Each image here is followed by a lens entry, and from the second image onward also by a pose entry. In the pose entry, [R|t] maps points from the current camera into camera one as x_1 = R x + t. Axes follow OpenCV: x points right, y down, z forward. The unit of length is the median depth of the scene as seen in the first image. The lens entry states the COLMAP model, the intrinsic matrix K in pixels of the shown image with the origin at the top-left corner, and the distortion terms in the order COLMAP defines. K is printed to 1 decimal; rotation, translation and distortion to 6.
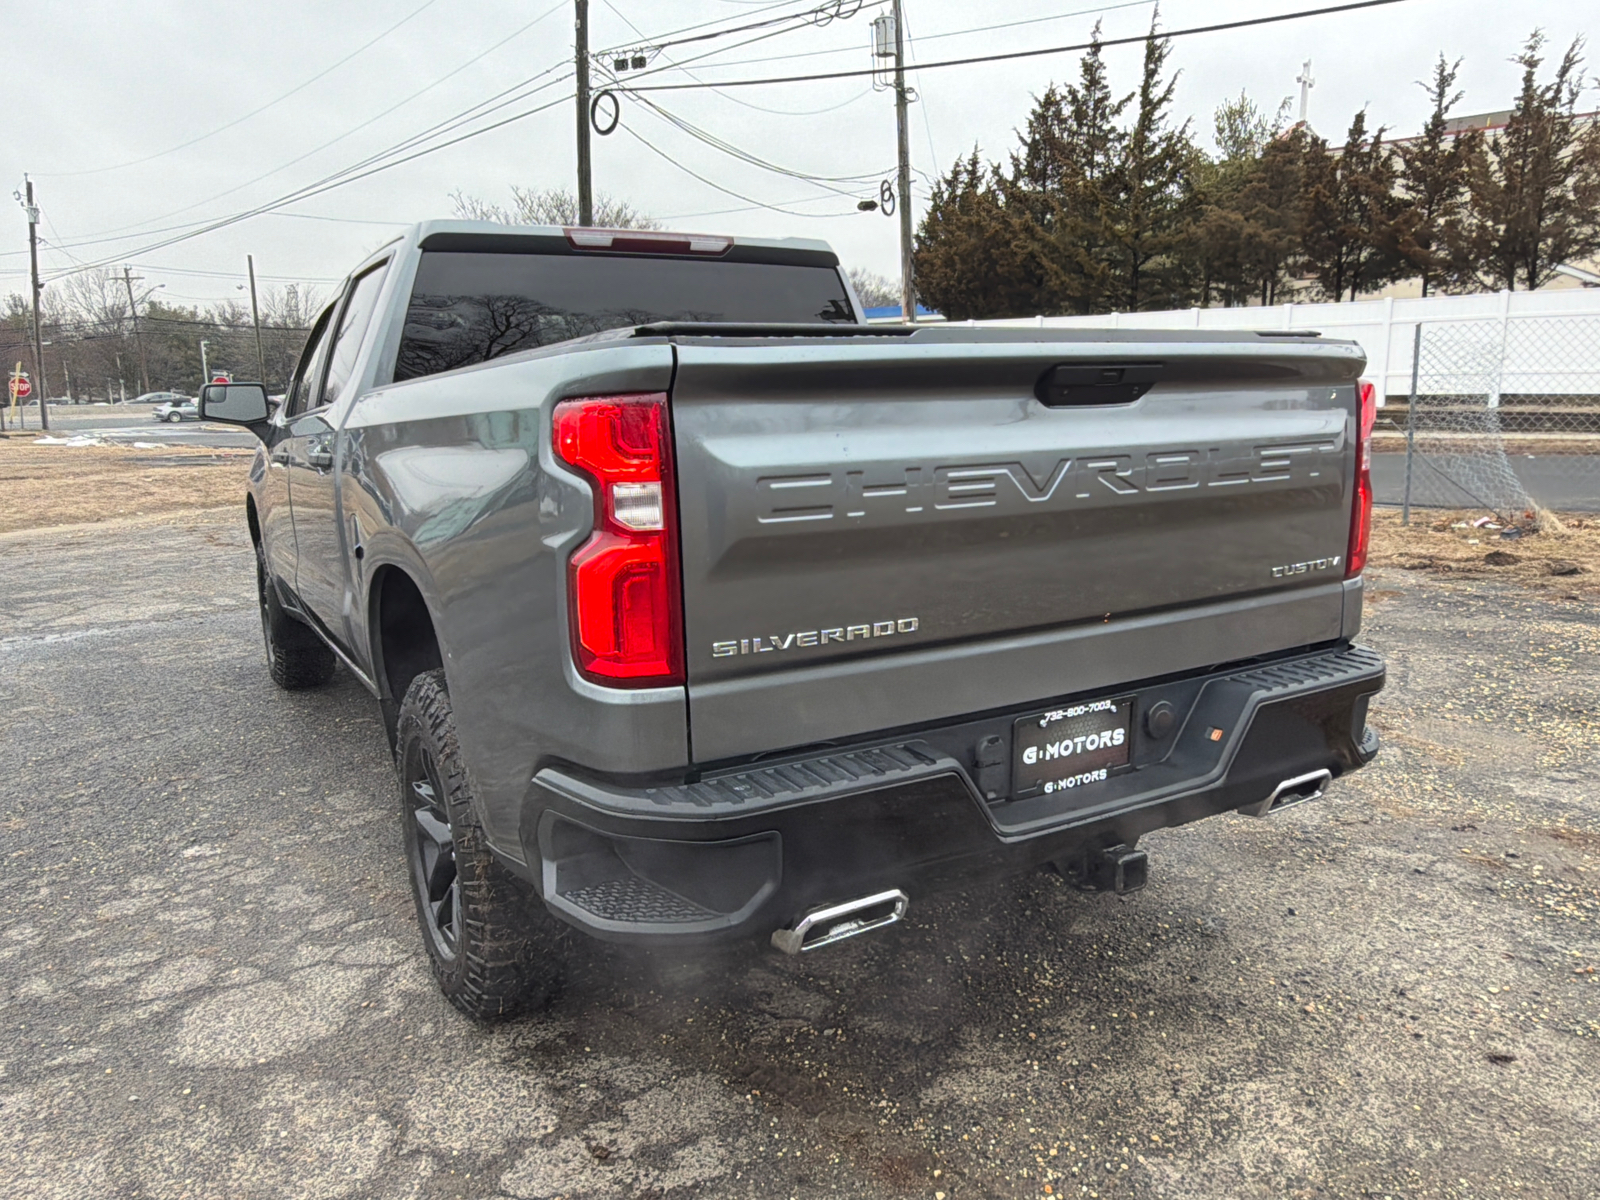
lens RADIAL K [[1142.7, 0, 799.0], [0, 1142.7, 597.0], [0, 0, 1]] dist [0.000995, -0.000550]
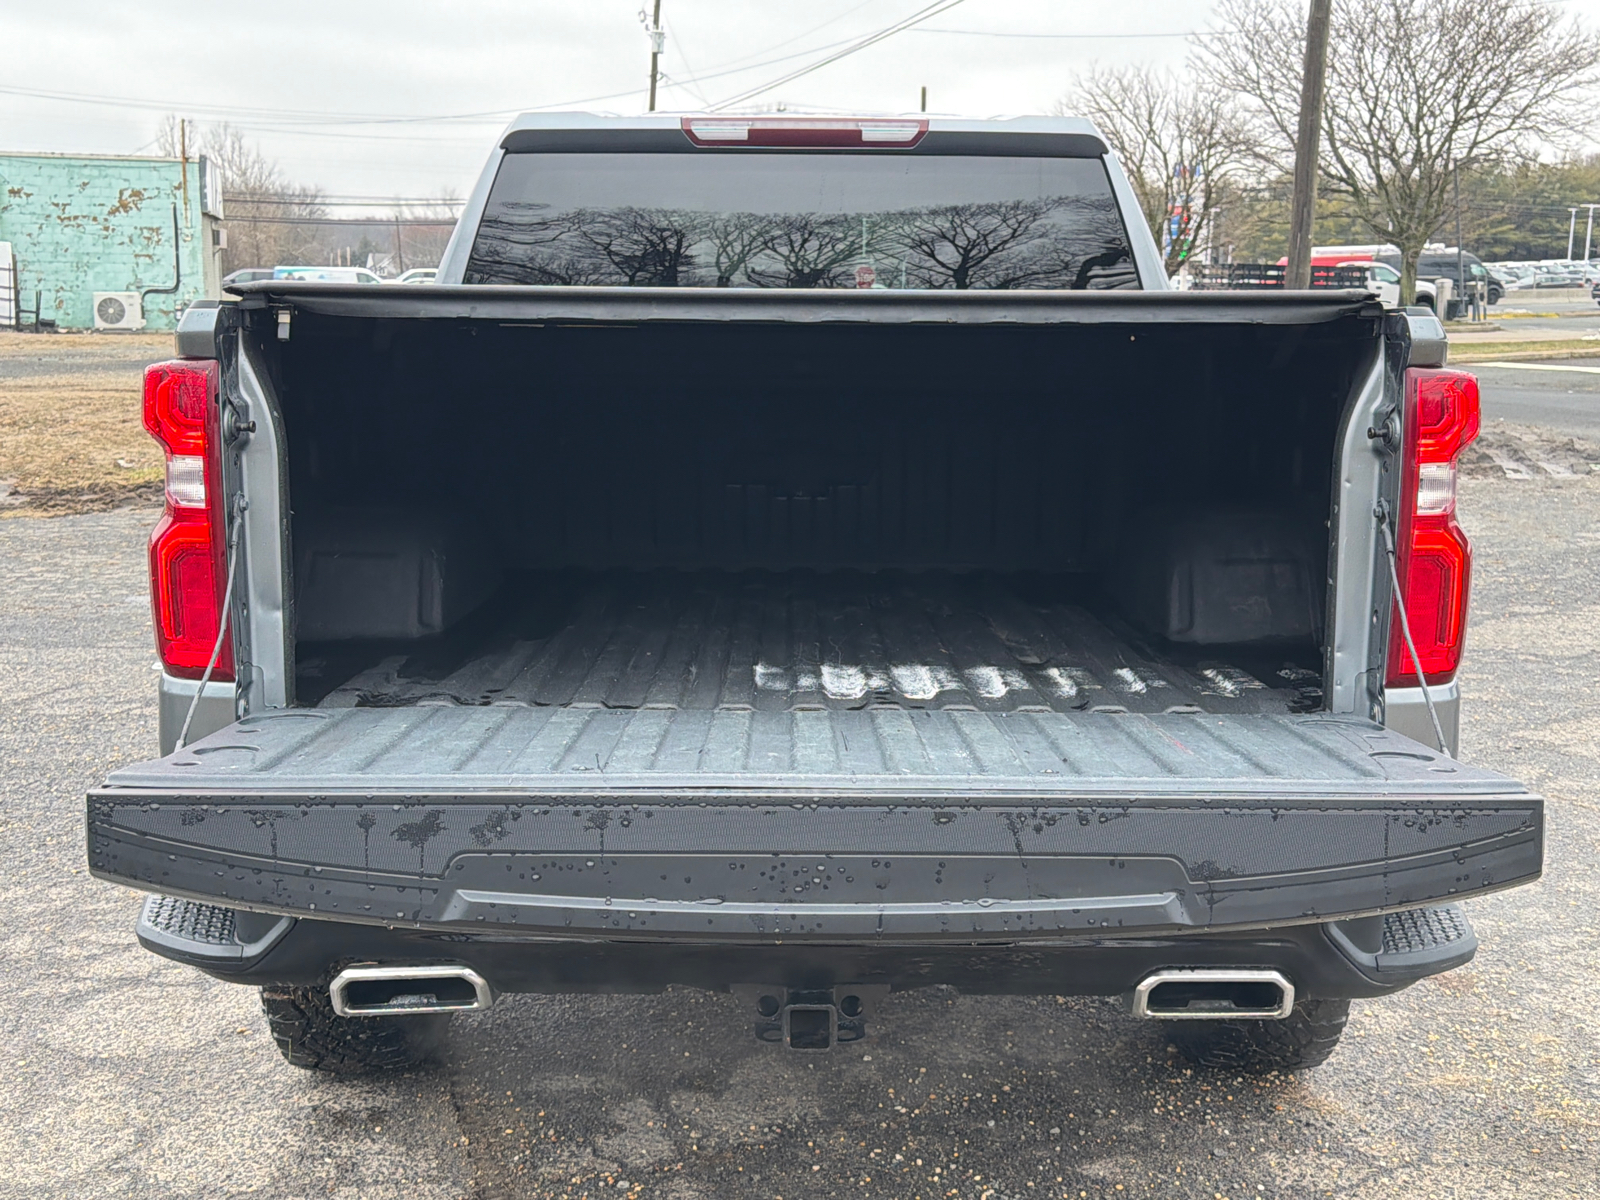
lens RADIAL K [[1827.3, 0, 800.0], [0, 1827.3, 600.0], [0, 0, 1]] dist [0.166766, -0.355594]
pose [[0.868577, 0.107261, -0.483807, 0.092011], [-0.112816, 0.993458, 0.017714, -0.005959], [0.482542, 0.039195, 0.874995, -0.006302]]
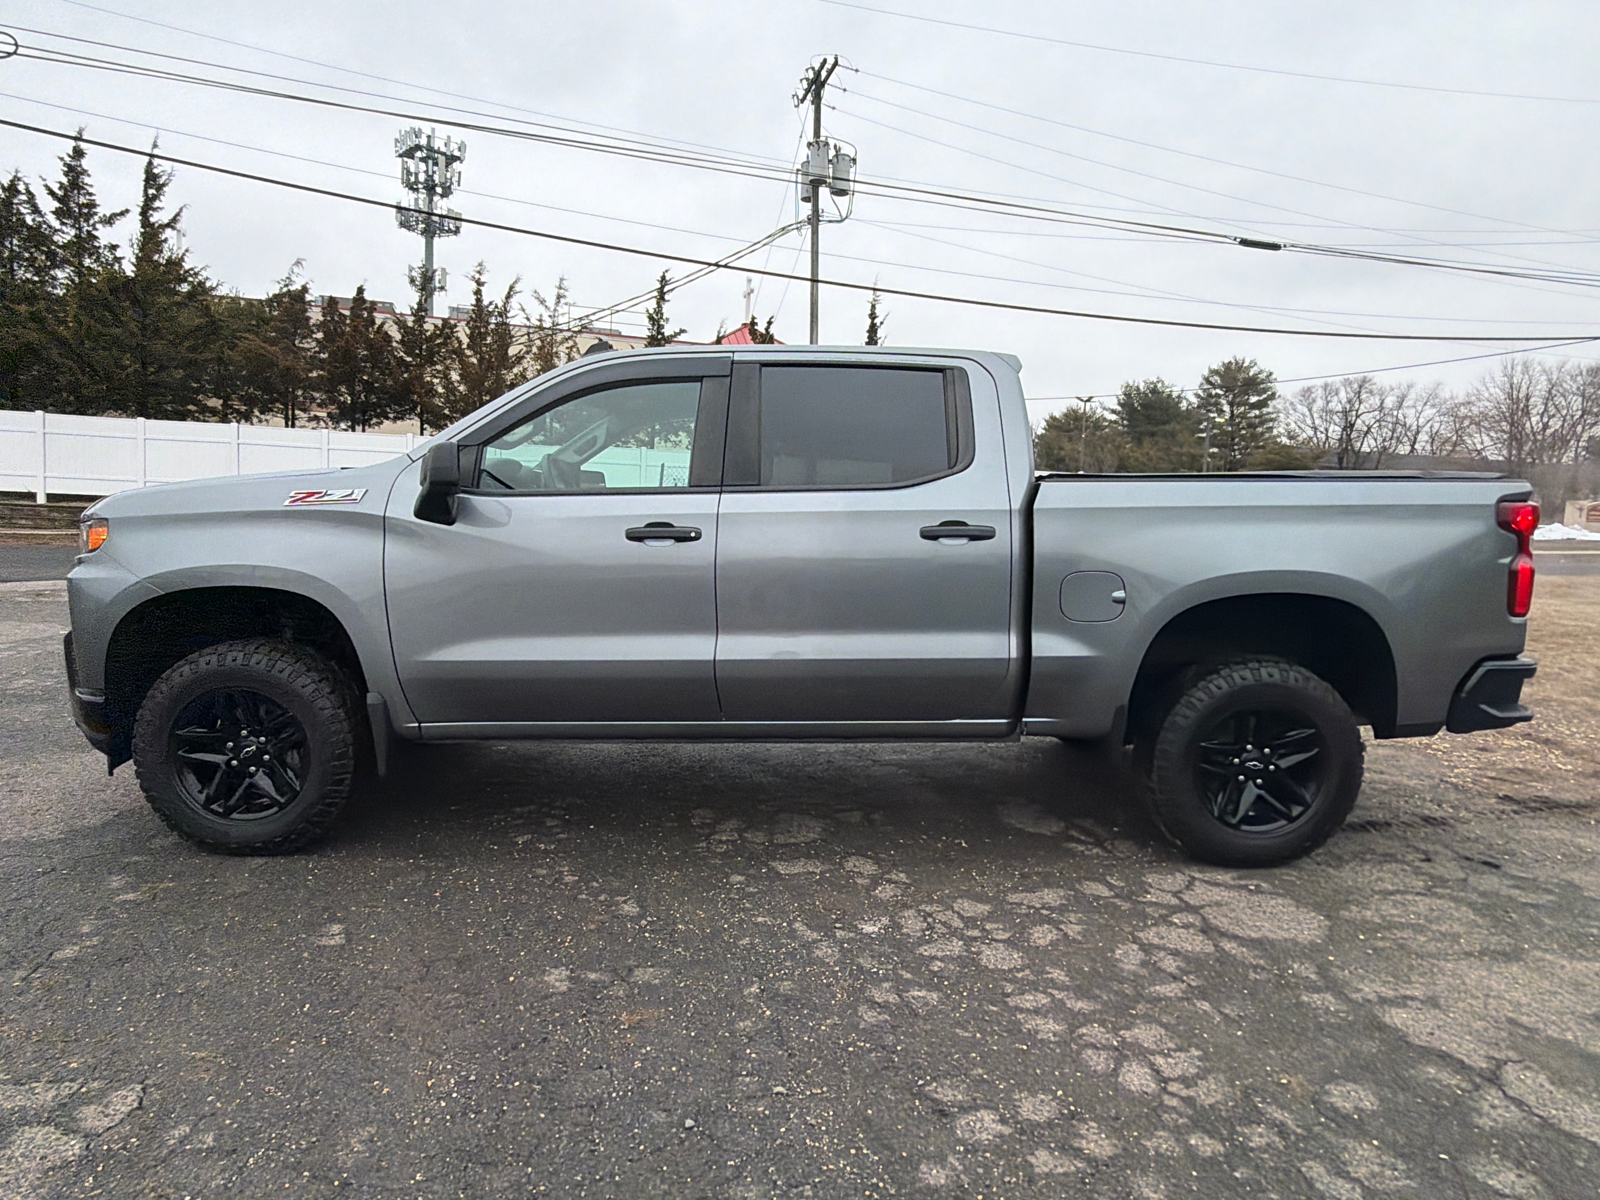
lens RADIAL K [[946.8, 0, 800.0], [0, 946.8, 600.0], [0, 0, 1]] dist [-0.000102, 0.000546]
pose [[0.482331, -0.047499, 0.874700, -0.251399], [0.117160, 0.993056, -0.010678, -0.011146], [-0.868119, 0.107631, 0.484547, 0.125760]]
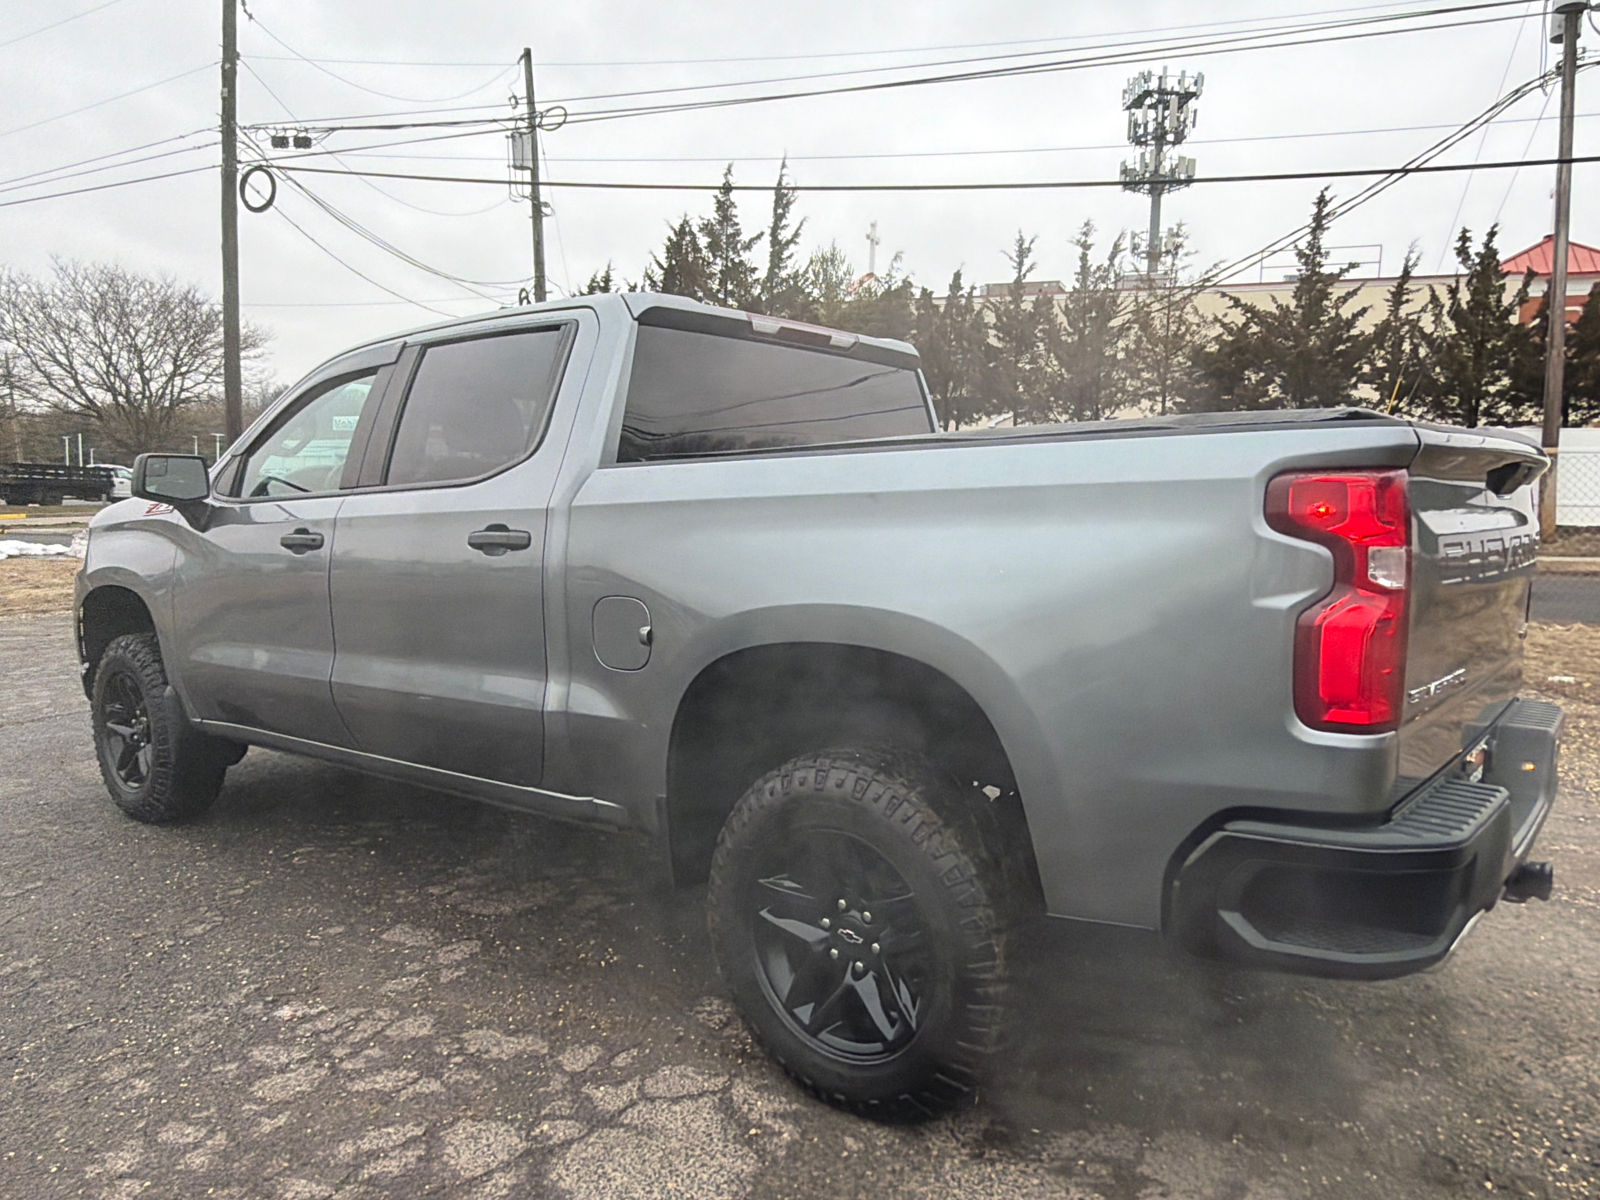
lens RADIAL K [[1142.7, 0, 799.0], [0, 1142.7, 597.0], [0, 0, 1]] dist [0.000995, -0.000550]
pose [[0.931937, -0.002093, 0.362613, -0.097007], [0.036592, 0.995422, -0.088299, 0.002387], [-0.360768, 0.095558, 0.927747, 0.015645]]
